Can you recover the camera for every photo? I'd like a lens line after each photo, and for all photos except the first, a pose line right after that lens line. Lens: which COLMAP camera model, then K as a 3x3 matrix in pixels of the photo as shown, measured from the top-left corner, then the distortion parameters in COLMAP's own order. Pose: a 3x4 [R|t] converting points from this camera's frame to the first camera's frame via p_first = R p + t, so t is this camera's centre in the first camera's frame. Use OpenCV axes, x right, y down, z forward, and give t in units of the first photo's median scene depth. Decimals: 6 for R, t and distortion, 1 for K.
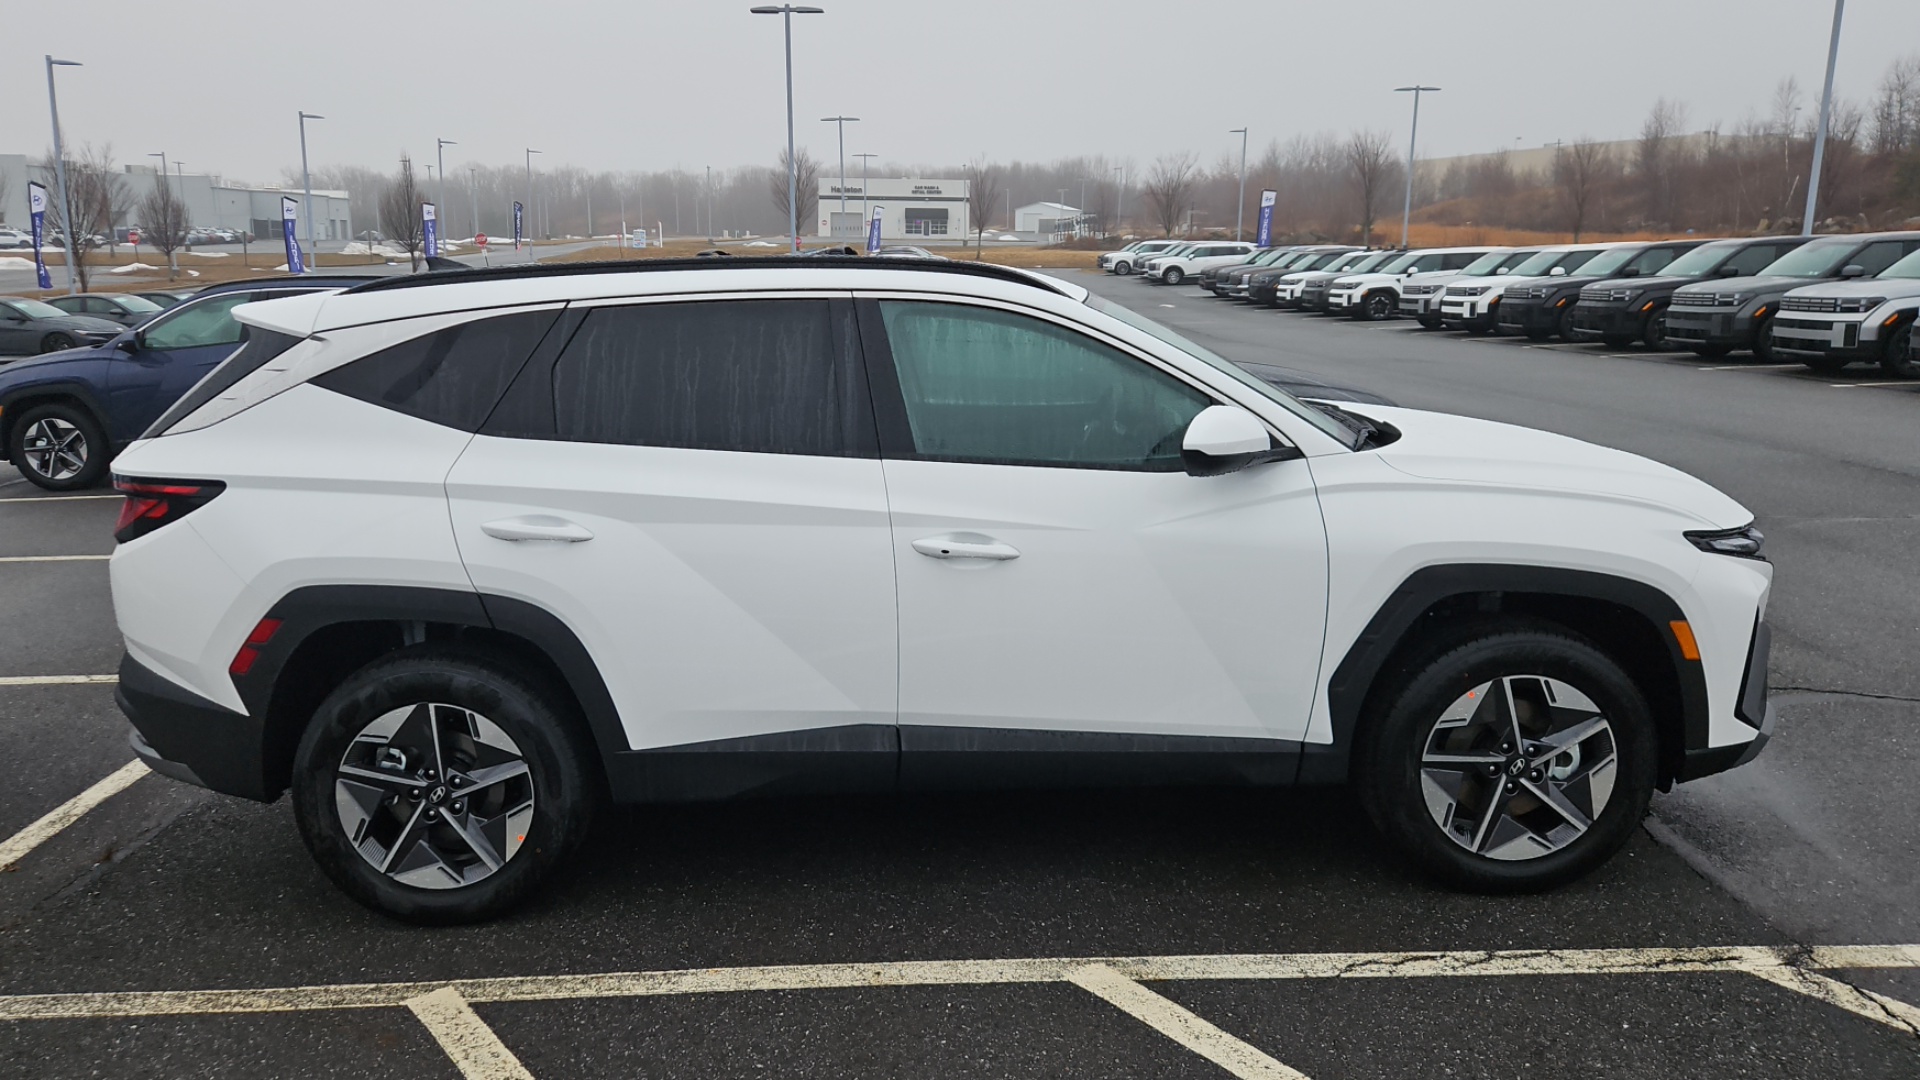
lens RADIAL K [[1413.1, 0, 951.8], [0, 1413.1, 540.5], [0, 0, 1]] dist [0.073836, -0.067649]
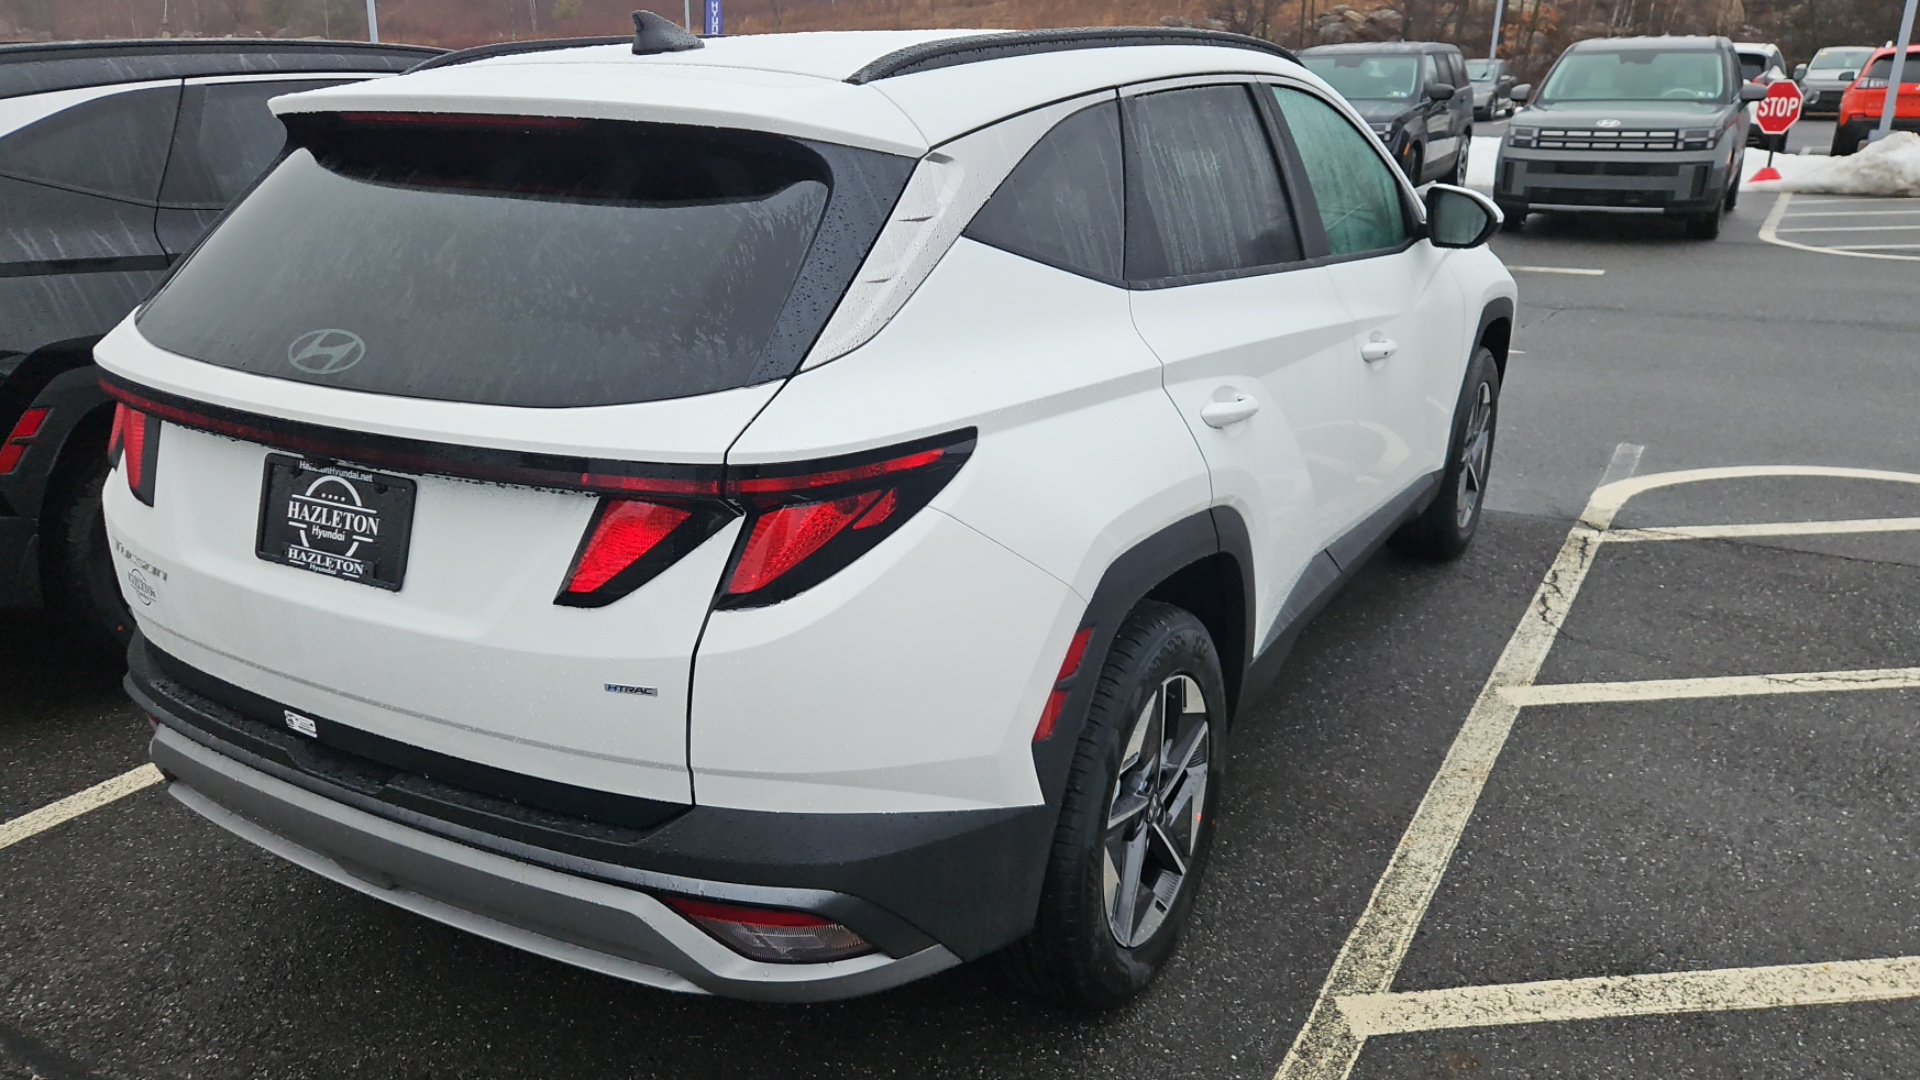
lens RADIAL K [[1413.1, 0, 951.8], [0, 1413.1, 540.5], [0, 0, 1]] dist [0.073836, -0.067649]
pose [[0.515406, -0.256241, 0.817739, -0.951723], [0.150299, 0.966486, 0.208121, -0.111679], [-0.843663, 0.015638, 0.536646, 0.700589]]
